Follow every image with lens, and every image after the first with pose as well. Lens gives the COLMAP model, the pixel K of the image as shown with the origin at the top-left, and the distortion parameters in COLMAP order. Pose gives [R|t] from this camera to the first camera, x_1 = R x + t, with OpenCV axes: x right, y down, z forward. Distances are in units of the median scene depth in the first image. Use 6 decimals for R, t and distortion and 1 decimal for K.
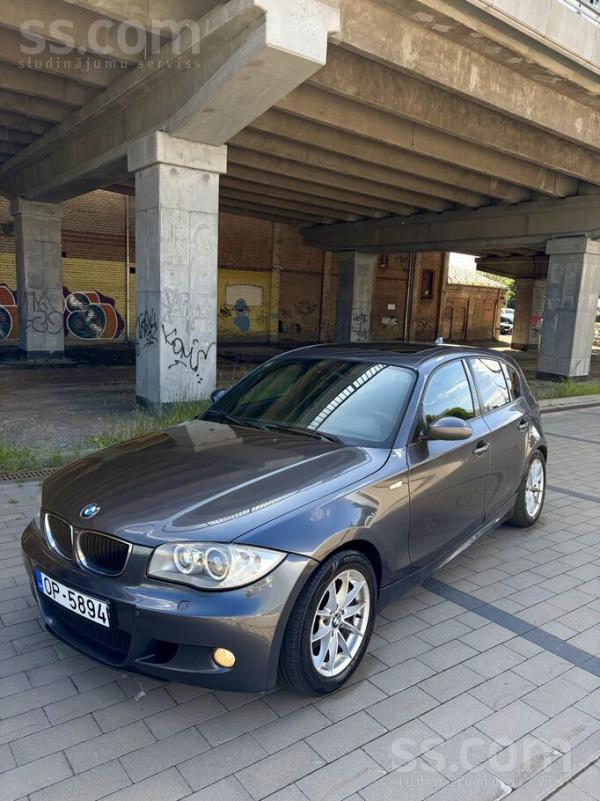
lens RADIAL K [[602.3, 0, 300.0], [0, 602.3, 400.5], [0, 0, 1]] dist [0.009067, -0.001127]
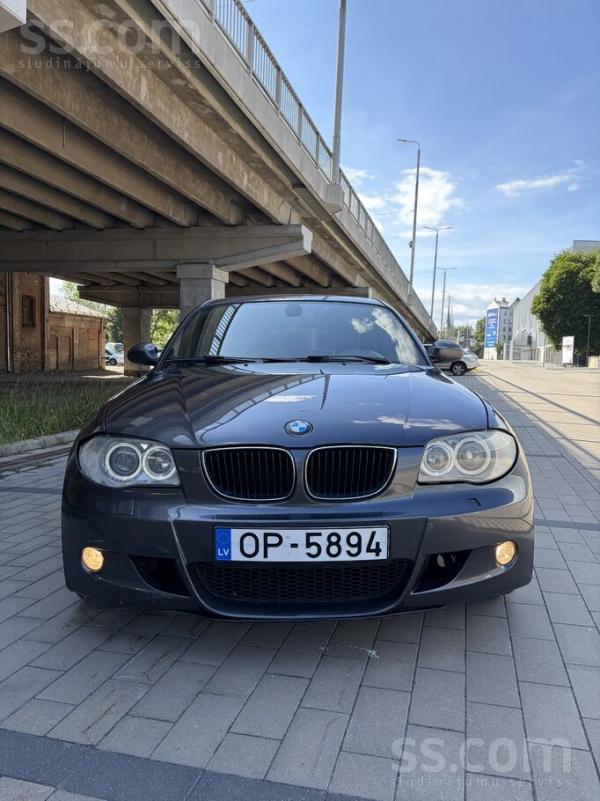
lens RADIAL K [[609.2, 0, 300.0], [0, 609.2, 400.5], [0, 0, 1]] dist [0.010129, -0.008755]
pose [[0.782874, -0.065908, 0.618679, -0.100735], [0.104036, 0.994241, -0.025731, 0.020896], [-0.613420, 0.084509, 0.785222, 0.049942]]
